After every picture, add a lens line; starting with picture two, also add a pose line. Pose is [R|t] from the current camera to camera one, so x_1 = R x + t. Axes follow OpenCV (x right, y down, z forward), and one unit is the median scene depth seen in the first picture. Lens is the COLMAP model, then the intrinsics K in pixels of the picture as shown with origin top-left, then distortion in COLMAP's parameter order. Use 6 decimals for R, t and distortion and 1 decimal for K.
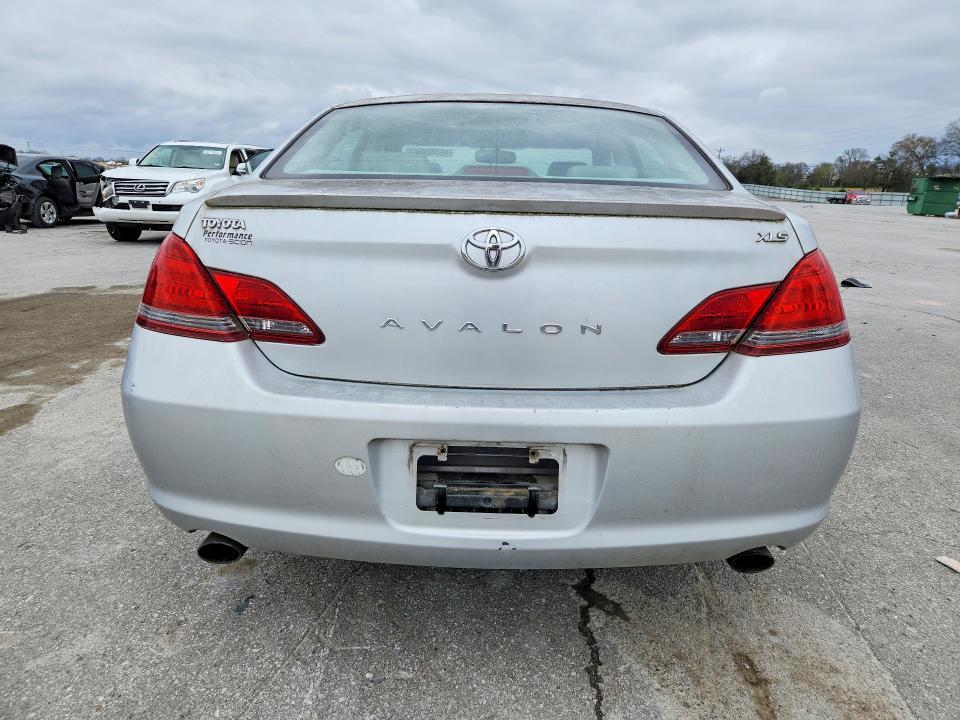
lens RADIAL K [[731.2, 0, 480.0], [0, 731.2, 360.0], [0, 0, 1]] dist [-0.000155, -0.006530]
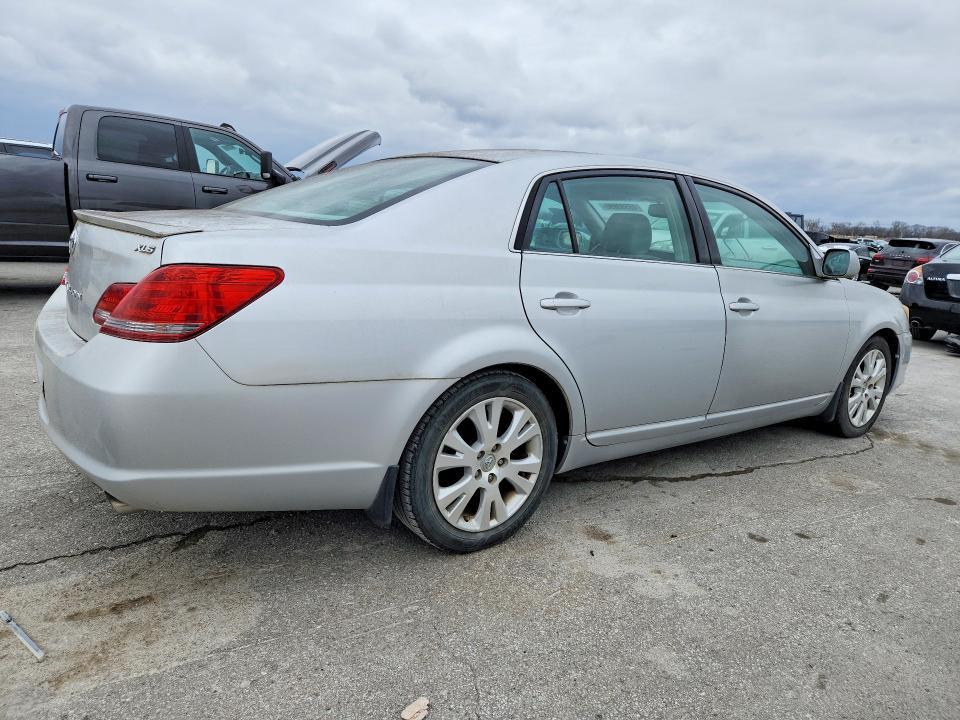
lens RADIAL K [[731.2, 0, 480.0], [0, 731.2, 360.0], [0, 0, 1]] dist [-0.000155, -0.006530]
pose [[0.527918, 0.155511, -0.834937, 1.405253], [-0.235206, 0.971412, 0.032213, -0.125081], [0.816077, 0.179376, 0.549403, 0.635658]]
